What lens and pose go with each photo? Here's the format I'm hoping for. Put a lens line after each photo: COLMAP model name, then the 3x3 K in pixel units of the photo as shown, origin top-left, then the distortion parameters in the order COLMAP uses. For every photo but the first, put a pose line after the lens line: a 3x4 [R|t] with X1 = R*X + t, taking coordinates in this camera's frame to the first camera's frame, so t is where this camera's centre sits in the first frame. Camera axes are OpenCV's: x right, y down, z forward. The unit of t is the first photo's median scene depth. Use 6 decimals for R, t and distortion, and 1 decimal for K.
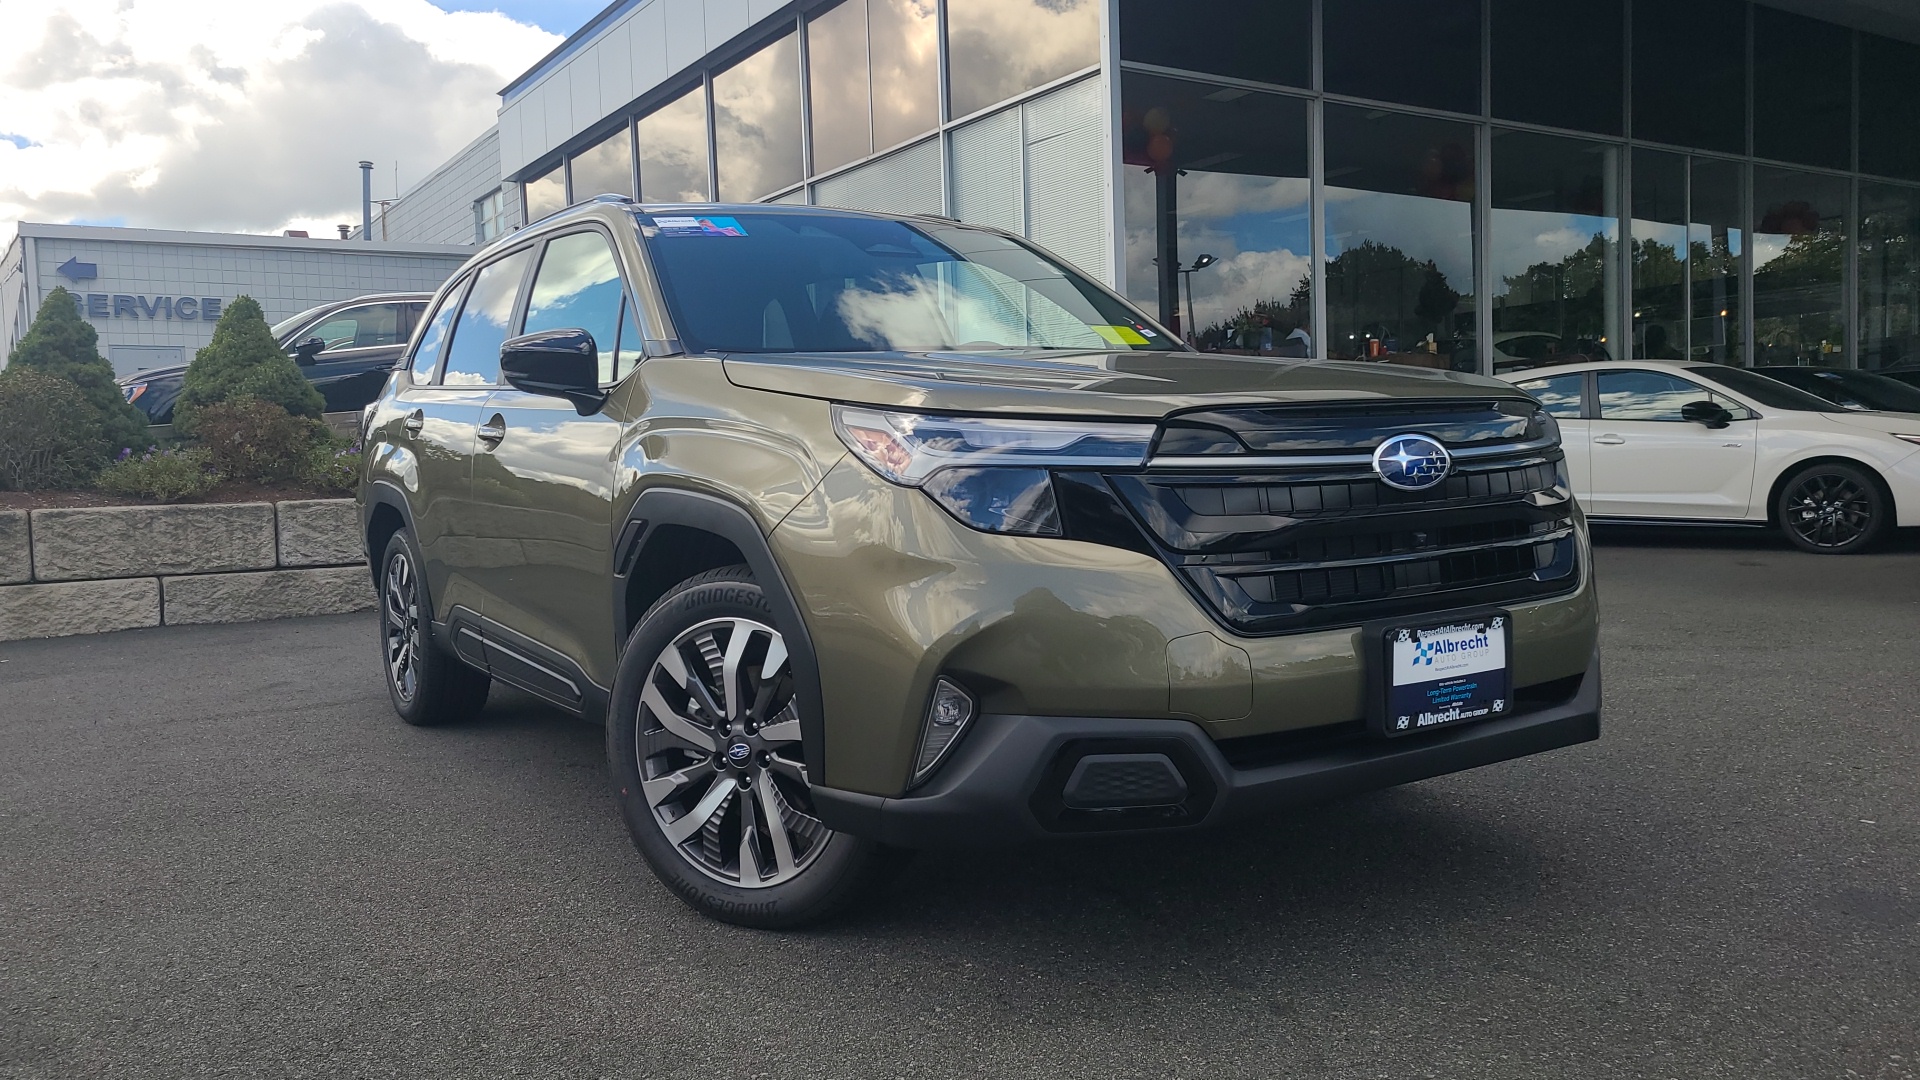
lens RADIAL K [[1450.9, 0, 960.0], [0, 1450.9, 540.0], [0, 0, 1]] dist [0.043471, -0.010949]
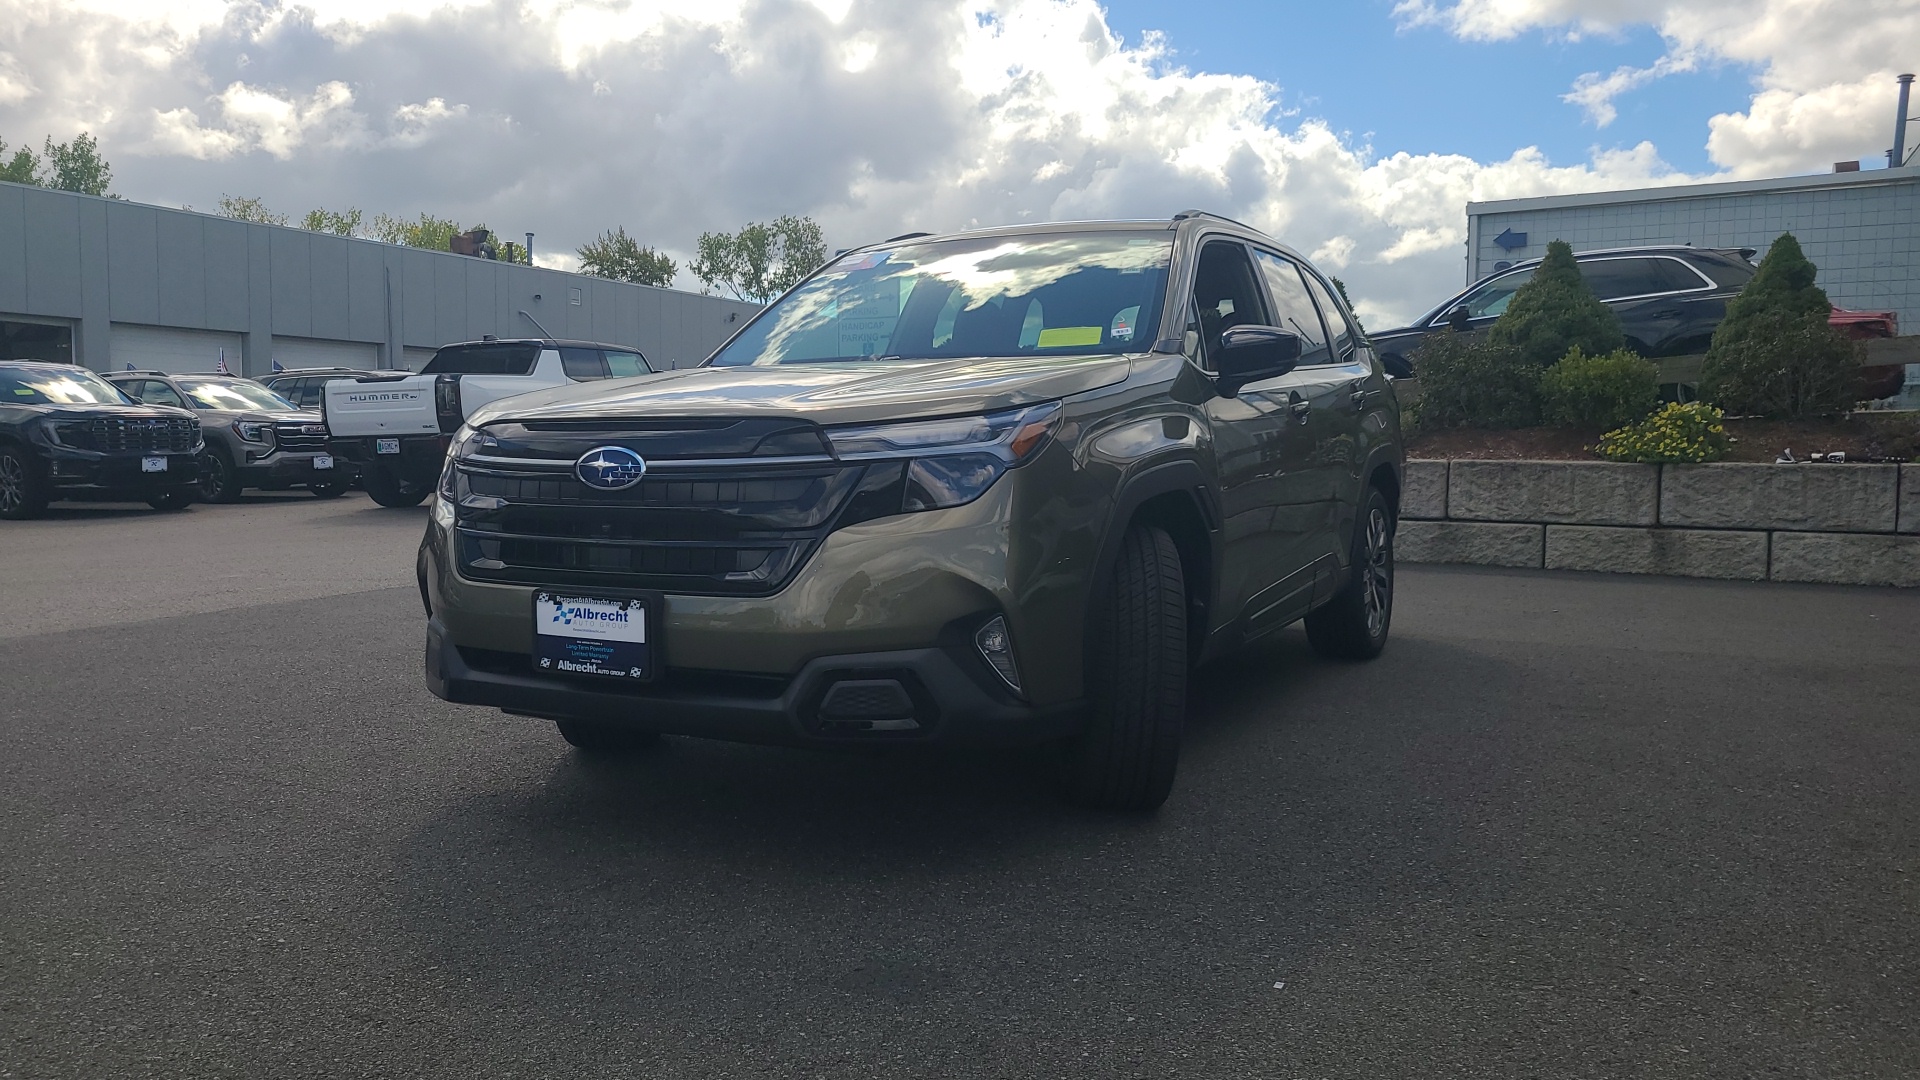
lens RADIAL K [[1450.9, 0, 960.0], [0, 1450.9, 540.0], [0, 0, 1]] dist [0.043471, -0.010949]
pose [[0.480092, 0.098391, -0.871683, 1.564553], [-0.069738, 0.994826, 0.073881, -0.106180], [0.874442, 0.025320, 0.484469, 0.654185]]
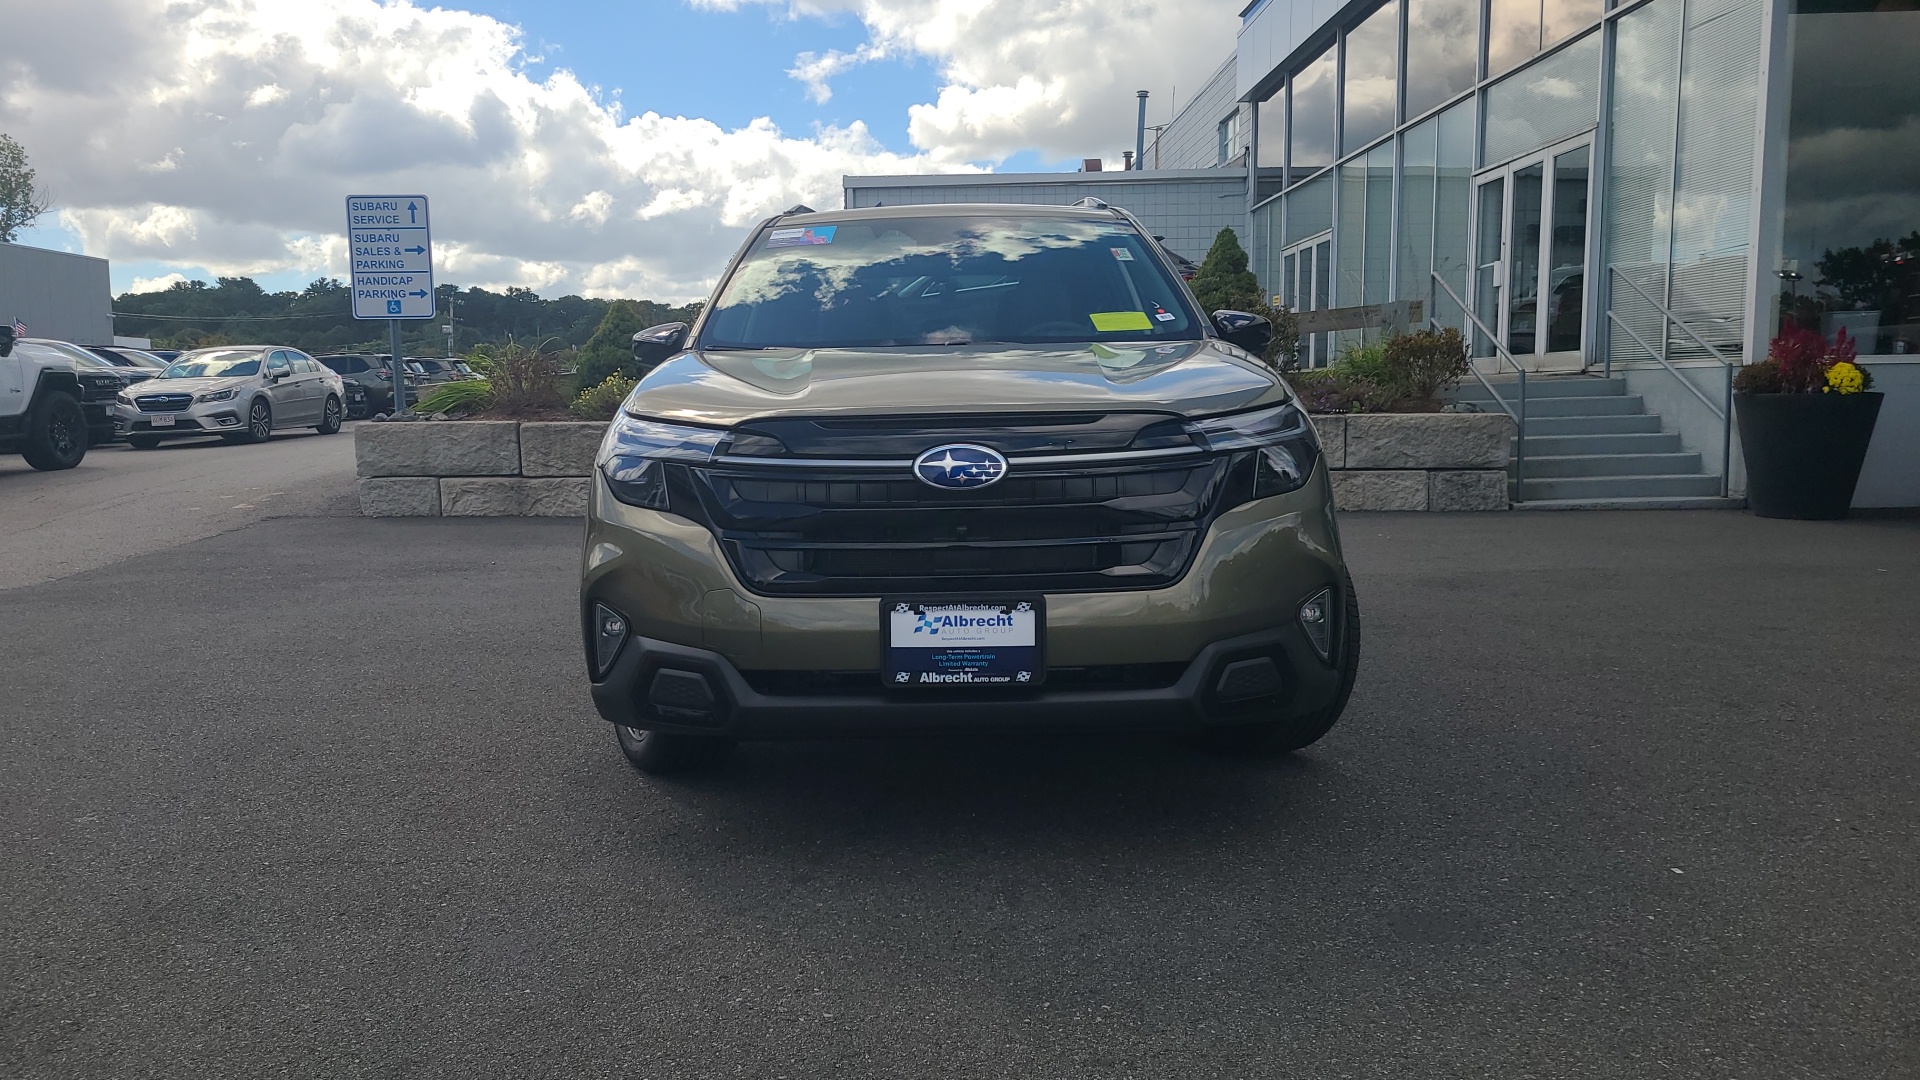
lens RADIAL K [[1437.4, 0, 907.6], [0, 1437.4, 567.9], [0, 0, 1]] dist [0.058527, -0.006723]
pose [[0.840632, 0.091642, -0.533798, 0.916147], [-0.047740, 0.994282, 0.095516, -0.082204], [0.539499, -0.054810, 0.840200, -0.027363]]
